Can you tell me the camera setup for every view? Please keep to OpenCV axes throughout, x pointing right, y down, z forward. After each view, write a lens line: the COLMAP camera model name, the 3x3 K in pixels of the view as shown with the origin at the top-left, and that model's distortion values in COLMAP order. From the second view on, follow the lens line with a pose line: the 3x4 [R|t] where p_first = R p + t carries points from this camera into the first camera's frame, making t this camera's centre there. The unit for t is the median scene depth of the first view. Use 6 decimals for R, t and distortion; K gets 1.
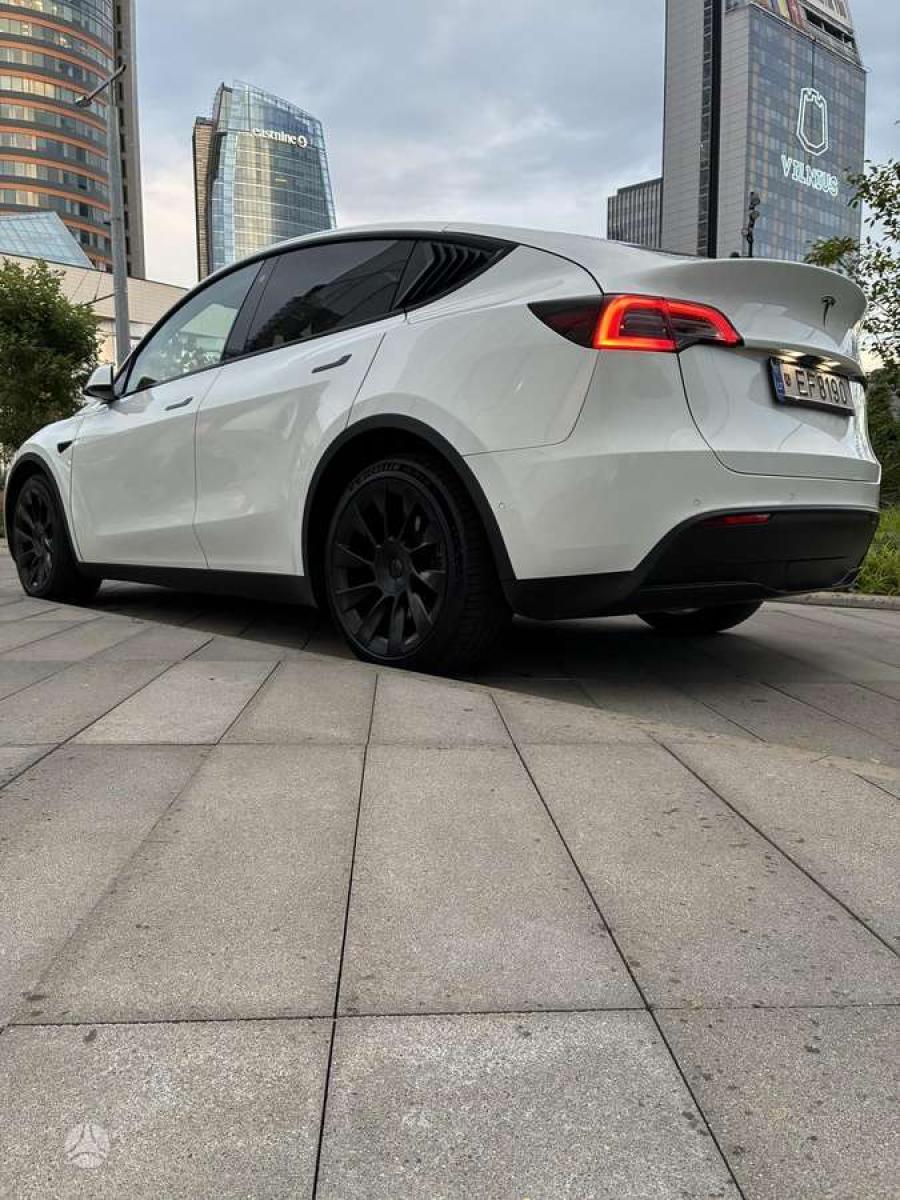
lens RADIAL K [[920.8, 0, 450.7], [0, 920.8, 623.1], [0, 0, 1]] dist [0.036397, -0.040339]
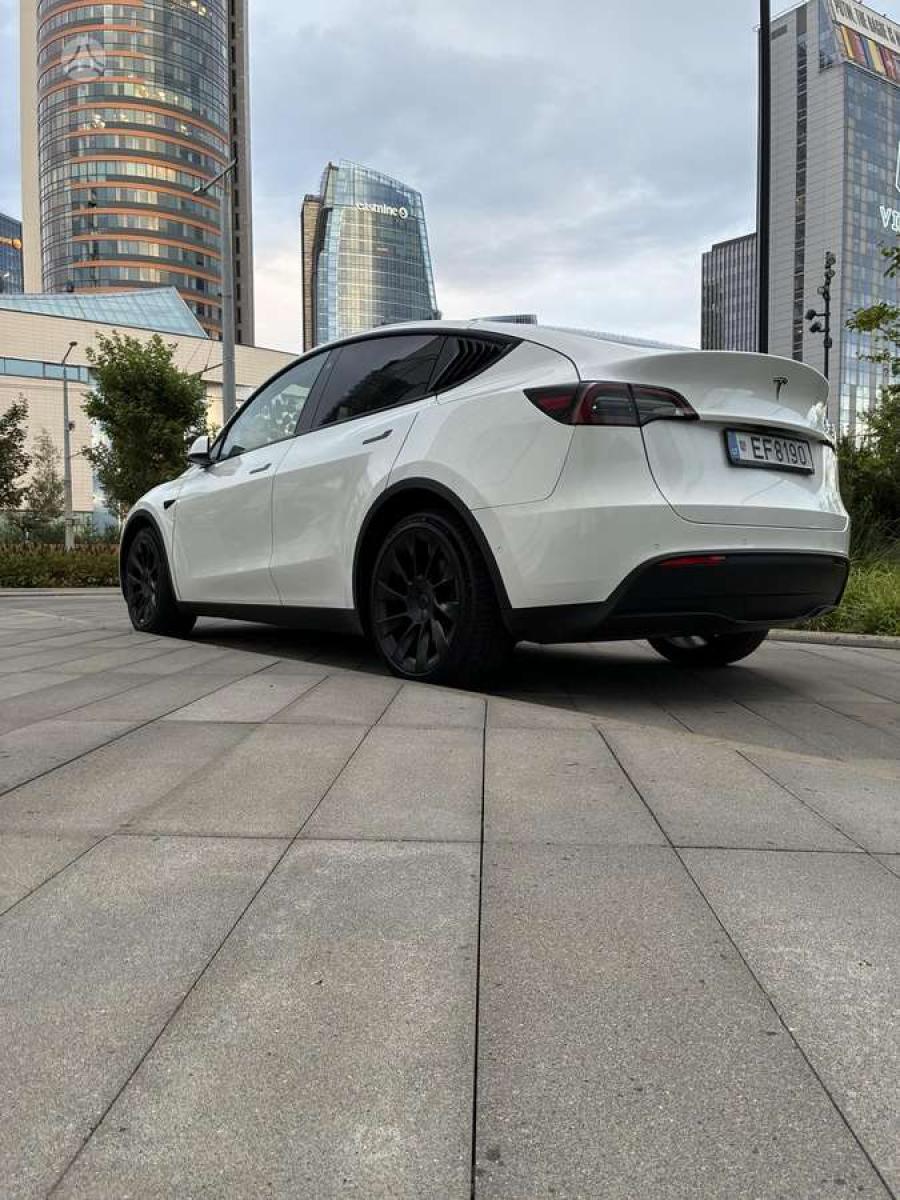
lens RADIAL K [[920.8, 0, 445.4], [0, 920.8, 622.1], [0, 0, 1]] dist [0.036397, -0.040339]
pose [[0.994170, 0.006913, -0.107603, 0.081756], [-0.013078, 0.998306, -0.056698, 0.029858], [0.107029, 0.057775, 0.992576, -0.168002]]
